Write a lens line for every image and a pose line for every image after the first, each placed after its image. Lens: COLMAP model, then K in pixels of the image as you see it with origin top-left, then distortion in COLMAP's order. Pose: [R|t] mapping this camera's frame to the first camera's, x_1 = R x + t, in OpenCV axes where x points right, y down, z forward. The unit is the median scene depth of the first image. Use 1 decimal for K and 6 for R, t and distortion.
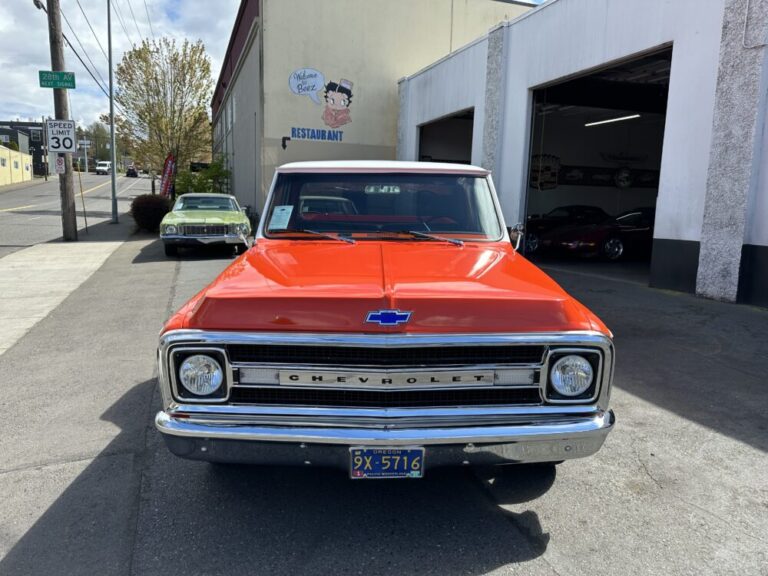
lens RADIAL K [[541.3, 0, 384.0], [0, 541.3, 288.0], [0, 0, 1]] dist [0.043929, -0.059904]
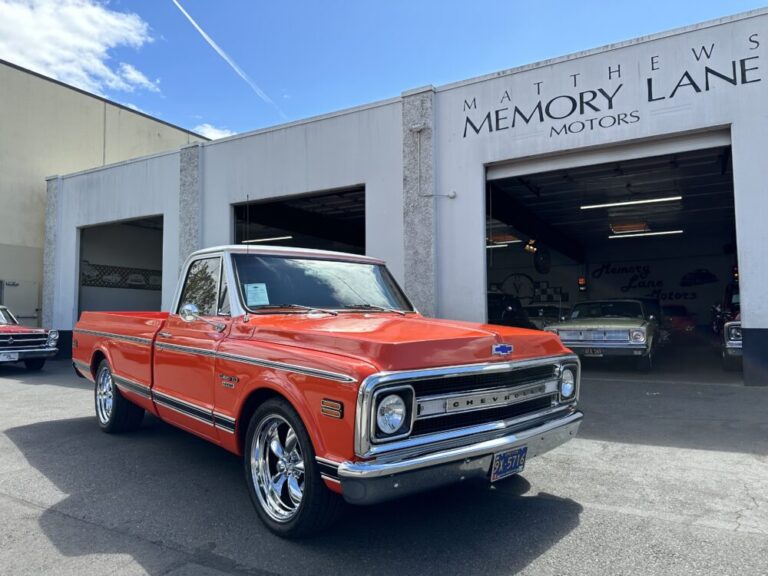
lens RADIAL K [[541.3, 0, 384.0], [0, 541.3, 288.0], [0, 0, 1]] dist [0.043929, -0.059904]
pose [[0.750762, 0.017373, 0.660345, -0.703650], [0.122016, 0.978806, -0.164474, 0.056810], [-0.649206, 0.204053, 0.732730, 0.094471]]
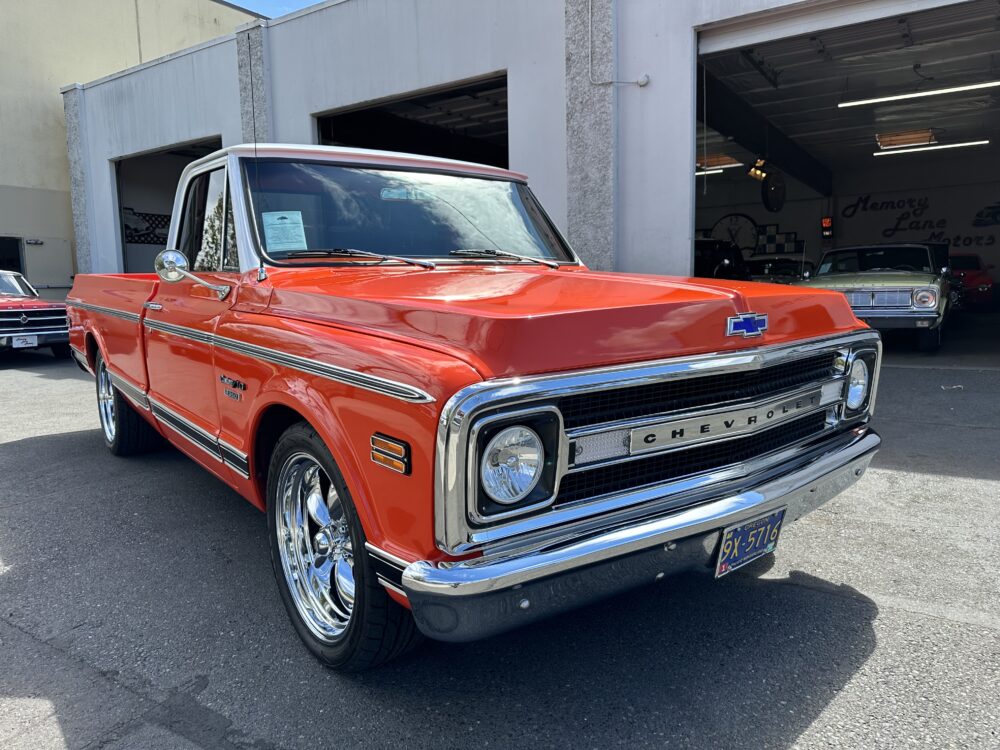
lens RADIAL K [[701.7, 0, 495.2], [0, 701.7, 382.5], [0, 0, 1]] dist [0.067427, -0.099706]
pose [[0.795963, -0.116953, 0.593940, -0.485122], [0.131628, 0.991122, 0.018762, 0.042007], [-0.590861, 0.063246, 0.804290, 0.295638]]
